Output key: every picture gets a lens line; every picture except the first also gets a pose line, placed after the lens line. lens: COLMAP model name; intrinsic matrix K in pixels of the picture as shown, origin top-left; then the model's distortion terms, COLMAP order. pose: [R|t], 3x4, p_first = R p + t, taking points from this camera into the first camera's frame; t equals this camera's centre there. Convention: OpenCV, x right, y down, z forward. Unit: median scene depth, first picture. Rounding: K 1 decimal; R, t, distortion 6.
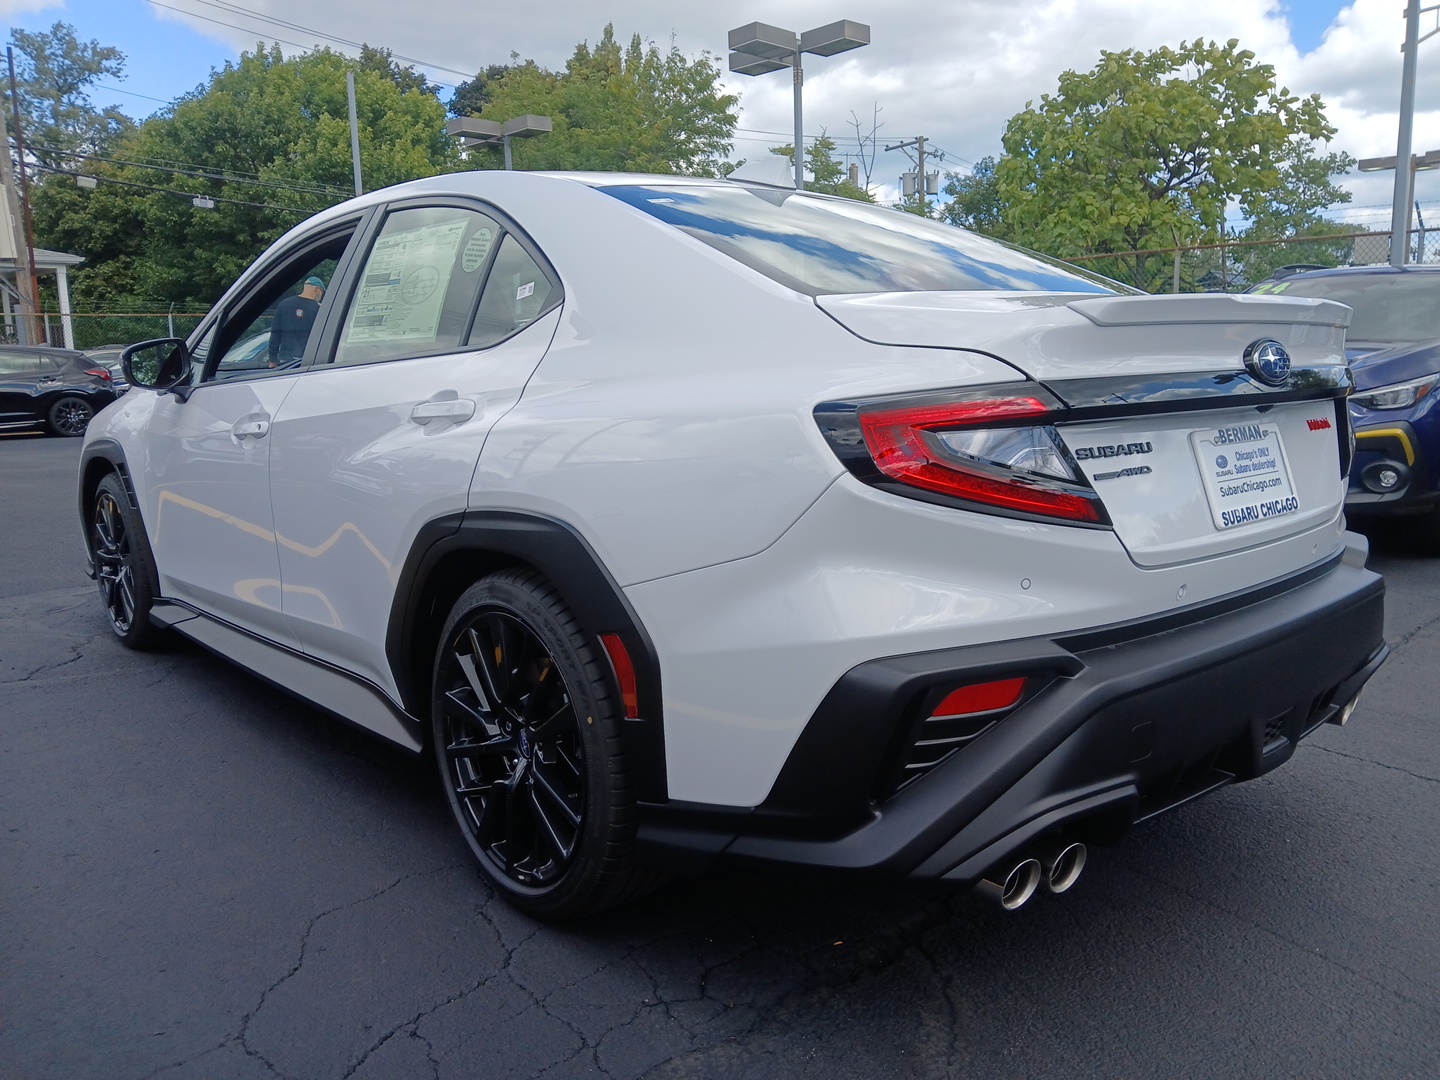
lens RADIAL K [[1133.3, 0, 720.0], [0, 1133.3, 540.0], [0, 0, 1]] dist [0.066584, -0.118414]
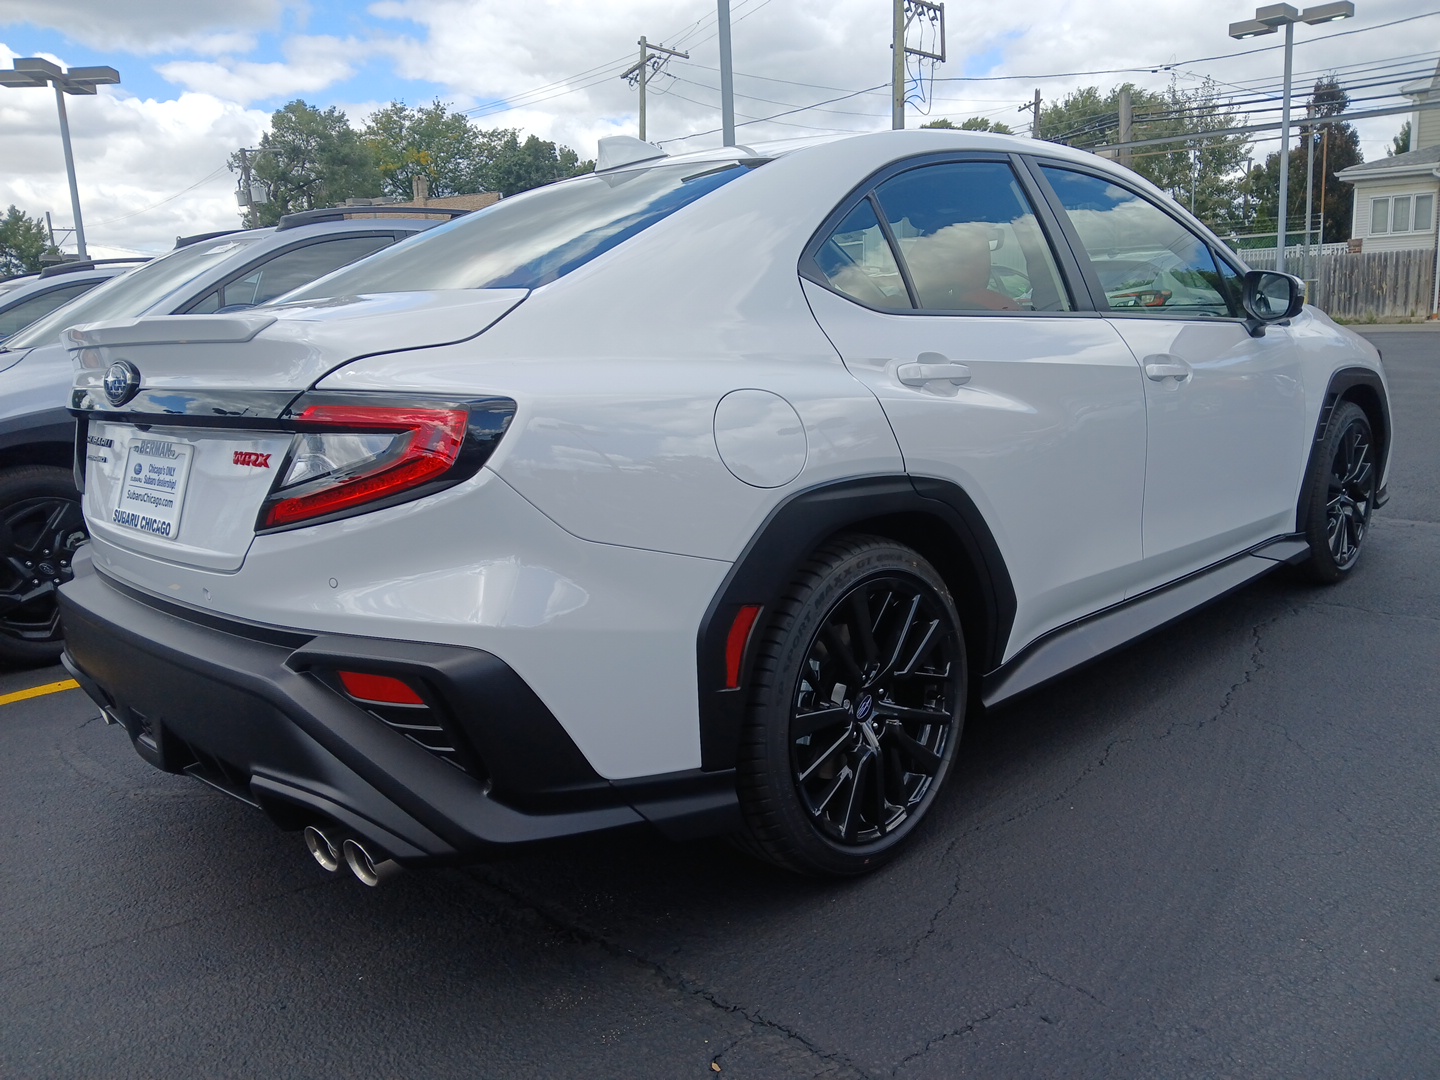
lens RADIAL K [[1133.3, 0, 720.0], [0, 1133.3, 540.0], [0, 0, 1]] dist [0.066584, -0.118414]
pose [[0.049583, 0.203123, -0.977897, 1.551269], [-0.105571, 0.974682, 0.197102, -0.277104], [0.993175, 0.093465, 0.069772, 1.471418]]
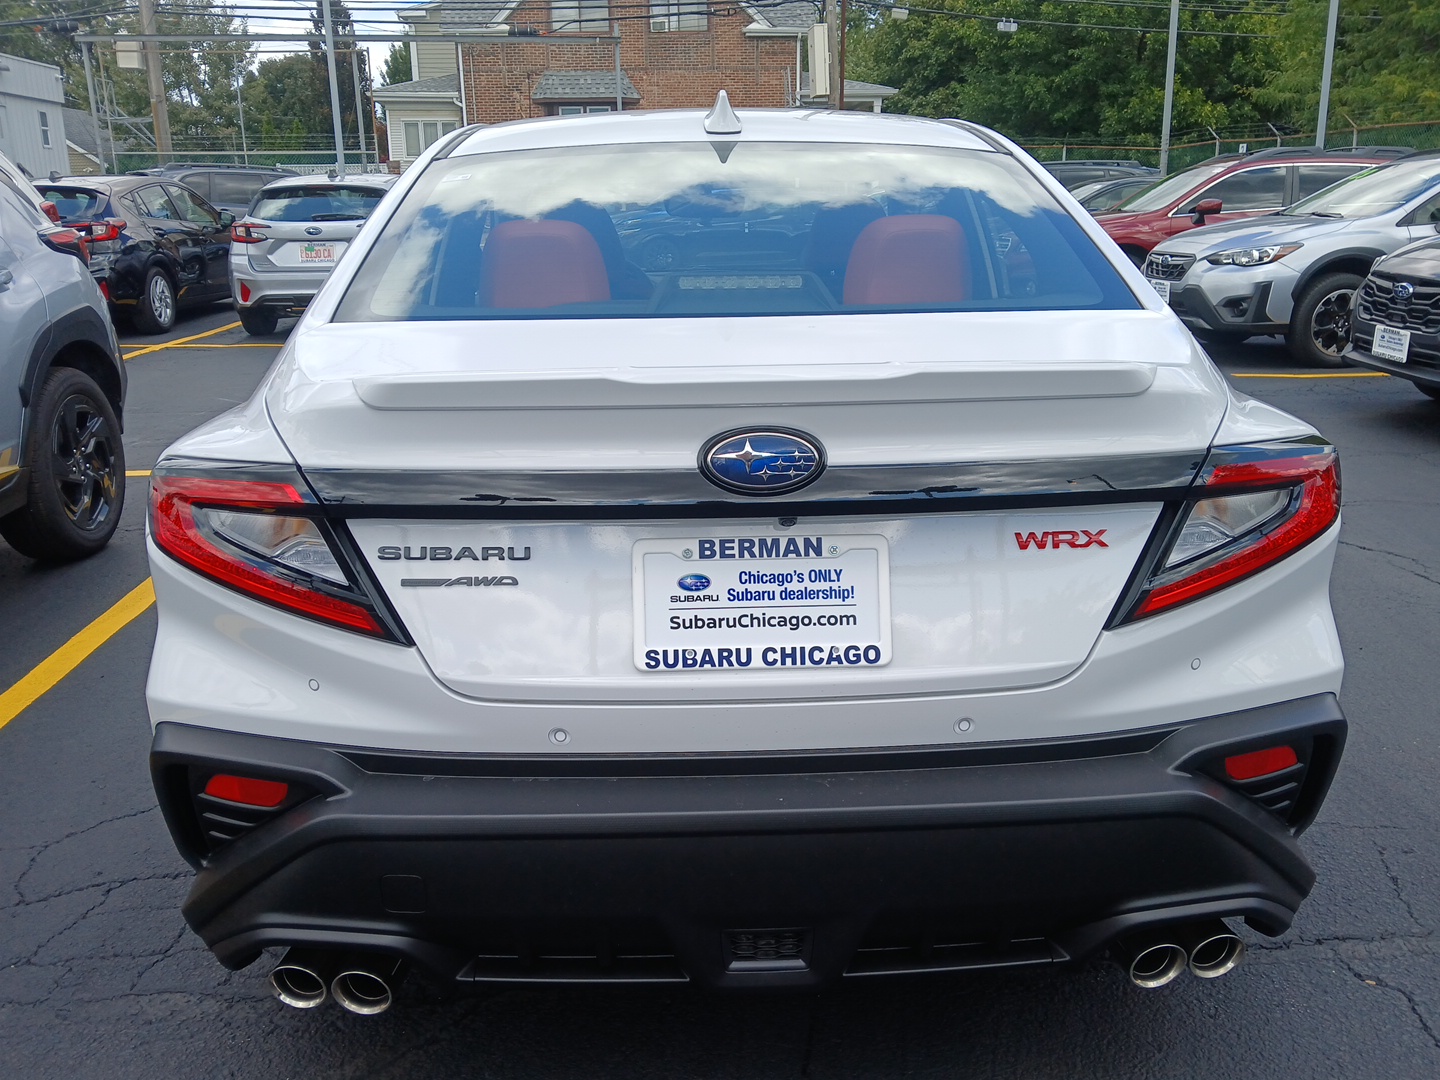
lens RADIAL K [[1213.0, 0, 720.0], [0, 1213.0, 540.0], [0, 0, 1]] dist [-0.006683, -0.015476]
pose [[0.768784, 0.183630, -0.612577, 0.918356], [-0.100507, 0.980678, 0.167838, -0.226984], [0.631561, -0.067463, 0.772386, 0.395013]]
